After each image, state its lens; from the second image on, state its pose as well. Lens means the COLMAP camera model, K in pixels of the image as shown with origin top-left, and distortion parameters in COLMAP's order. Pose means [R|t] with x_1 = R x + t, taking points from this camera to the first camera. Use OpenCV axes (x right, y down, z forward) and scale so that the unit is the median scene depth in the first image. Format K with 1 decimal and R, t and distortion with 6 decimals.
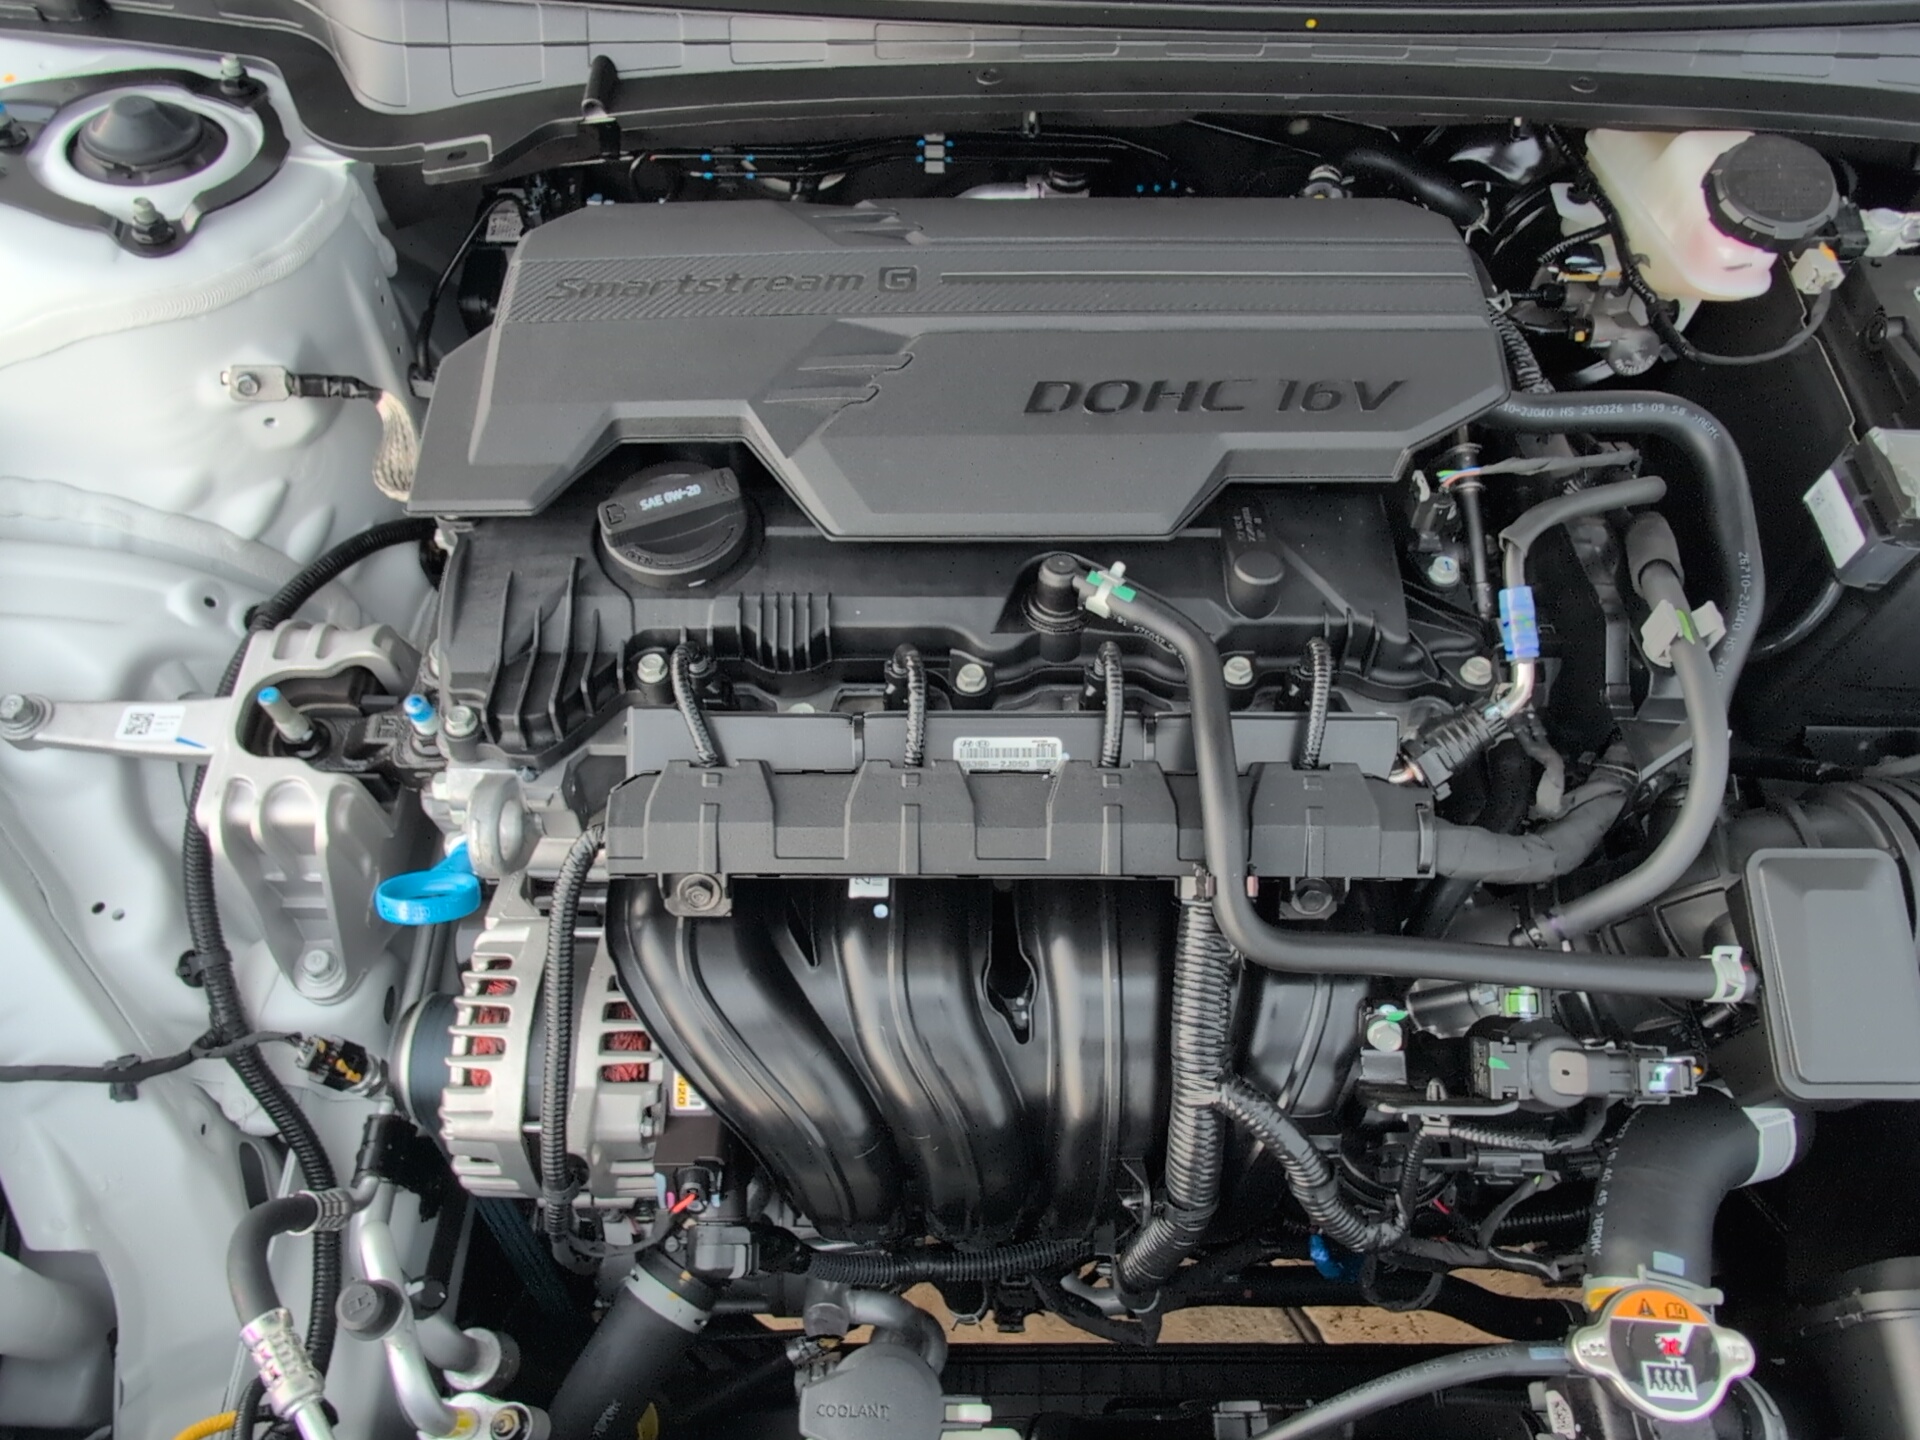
lens RADIAL K [[1331.4, 0, 960.0], [0, 1331.4, 720.0], [0, 0, 1]] dist [0.000004, -0.005229]
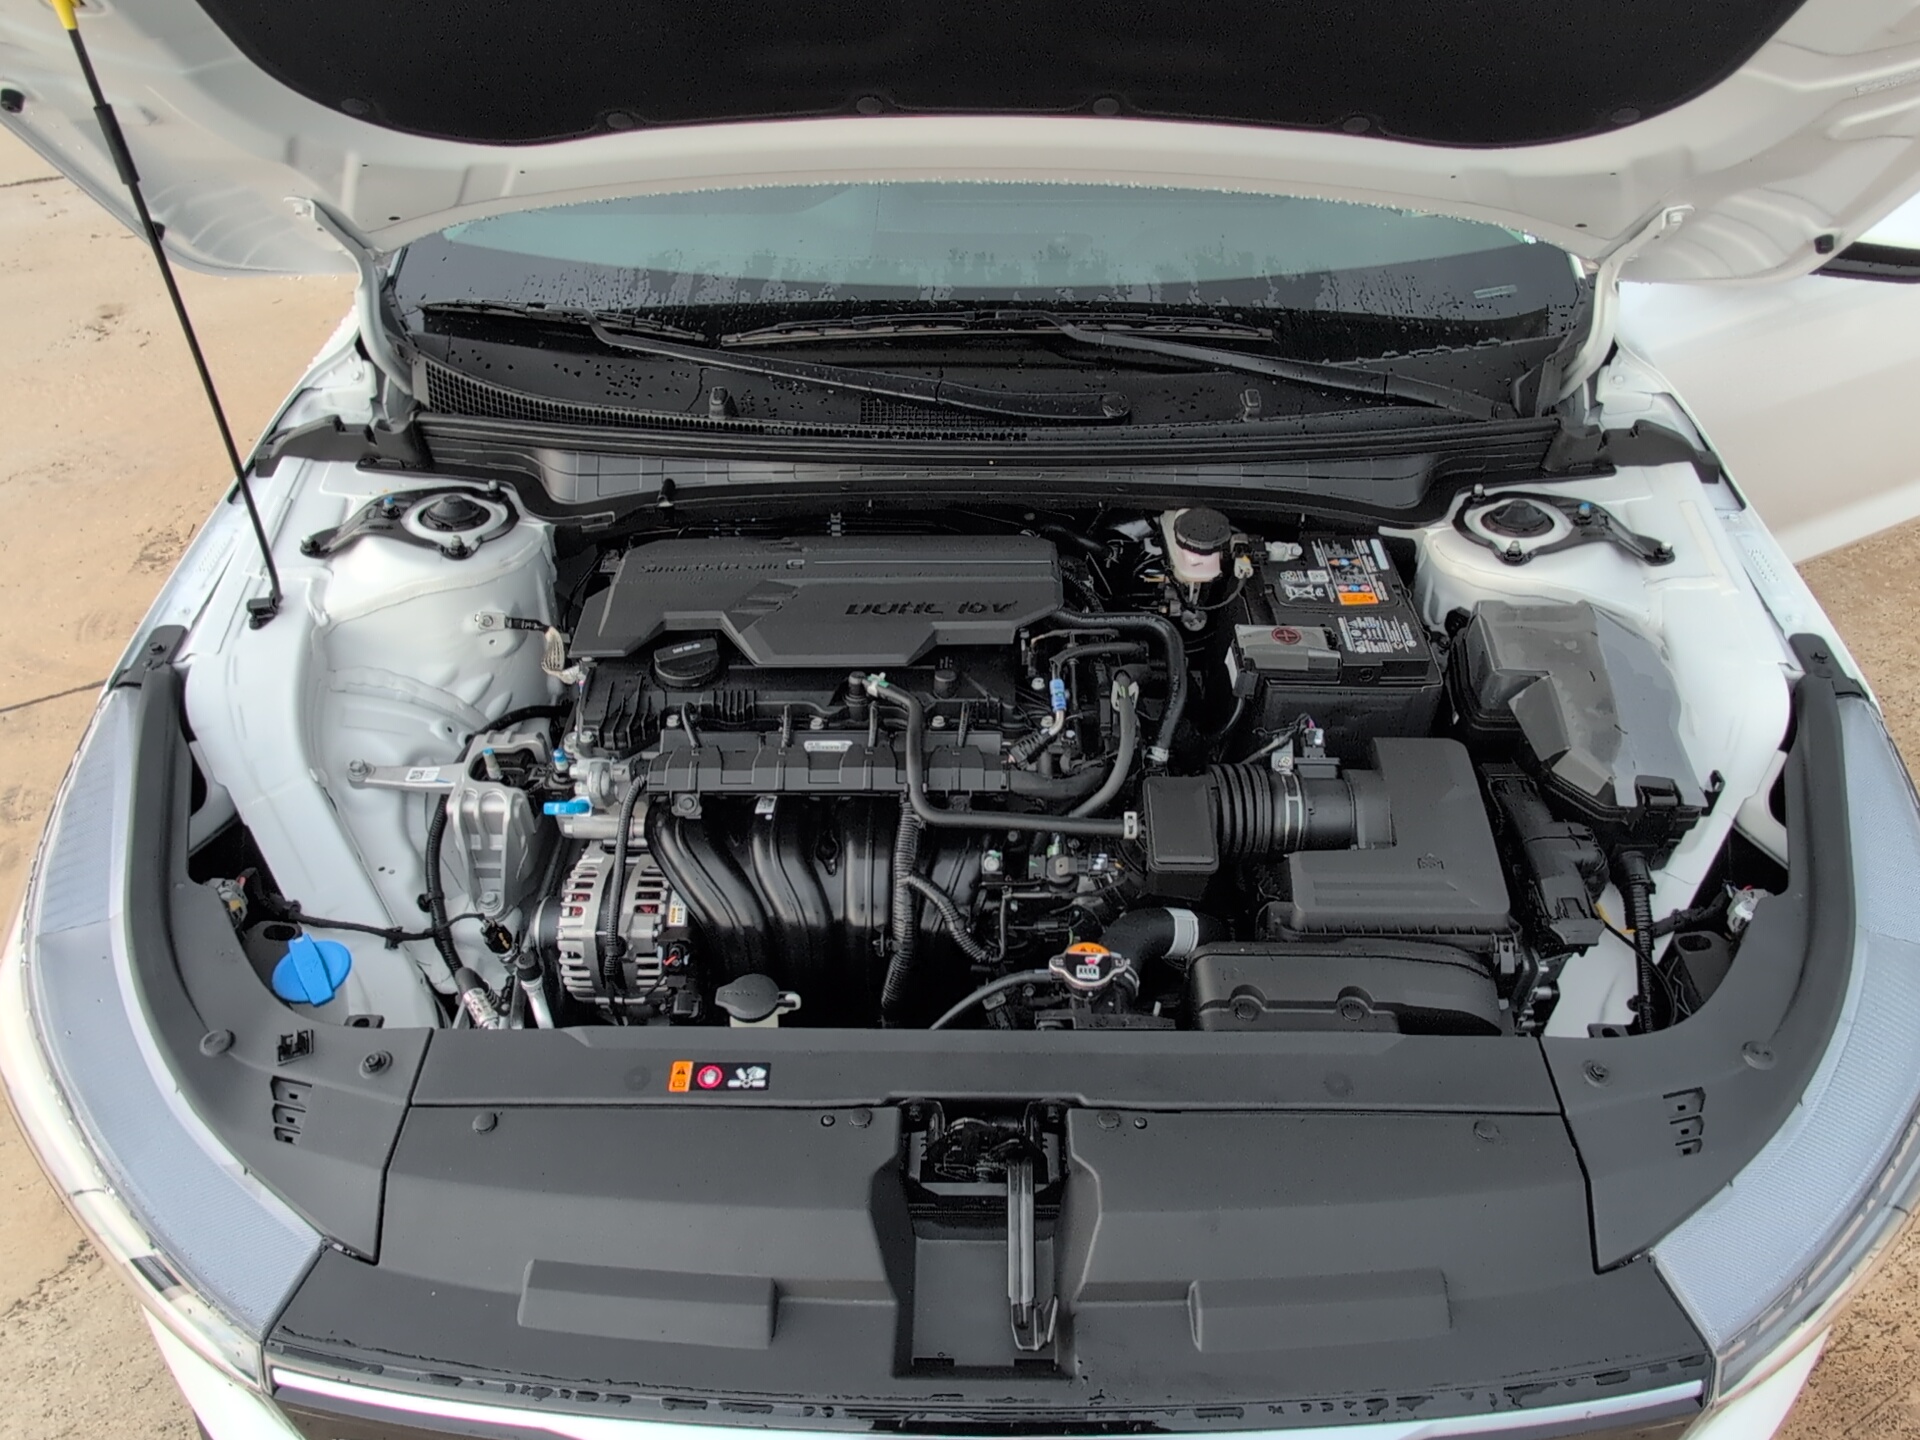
lens RADIAL K [[1331.4, 0, 960.0], [0, 1331.4, 720.0], [0, 0, 1]] dist [0.000004, -0.005229]
pose [[0.999898, -0.002857, -0.013964, 0.270833], [-0.001638, 0.950166, -0.311741, 0.634183], [0.014158, 0.311732, 0.950065, -1.073632]]
